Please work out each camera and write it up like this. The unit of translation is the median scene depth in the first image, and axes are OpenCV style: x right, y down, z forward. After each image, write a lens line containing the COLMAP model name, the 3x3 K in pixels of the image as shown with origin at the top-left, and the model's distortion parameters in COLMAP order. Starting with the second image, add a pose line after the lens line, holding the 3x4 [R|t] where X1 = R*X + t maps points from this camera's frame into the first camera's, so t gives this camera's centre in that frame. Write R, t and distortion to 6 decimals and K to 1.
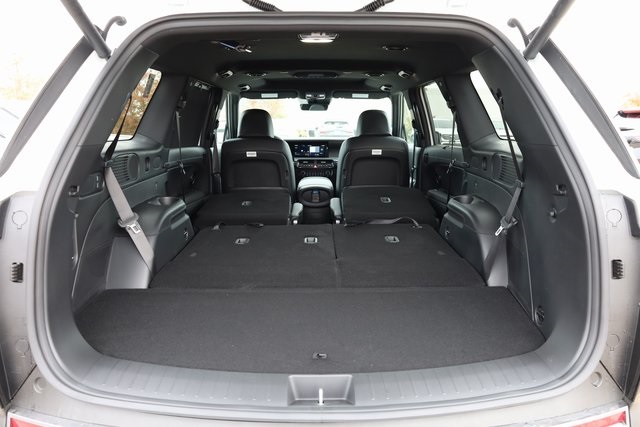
lens RADIAL K [[442.4, 0, 320.0], [0, 442.4, 213.5], [0, 0, 1]] dist [0.005258, 0.000883]
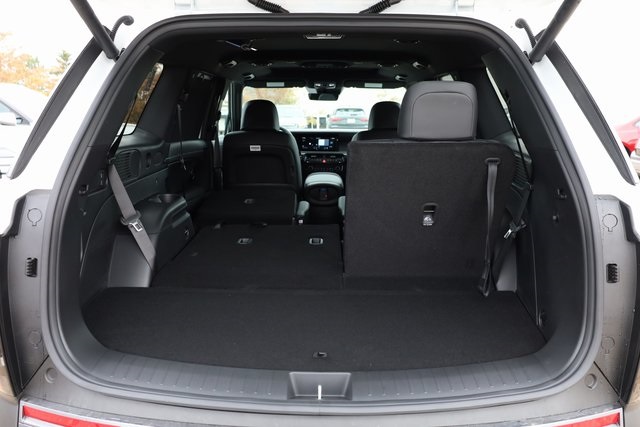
lens RADIAL K [[520.8, 0, 320.0], [0, 520.8, 213.5], [0, 0, 1]] dist [-0.011812, -0.004493]
pose [[0.999530, 0.012844, -0.027837, 0.026597], [-0.012664, 0.999898, 0.006651, -0.009388], [0.027920, -0.006296, 0.999590, -0.179209]]
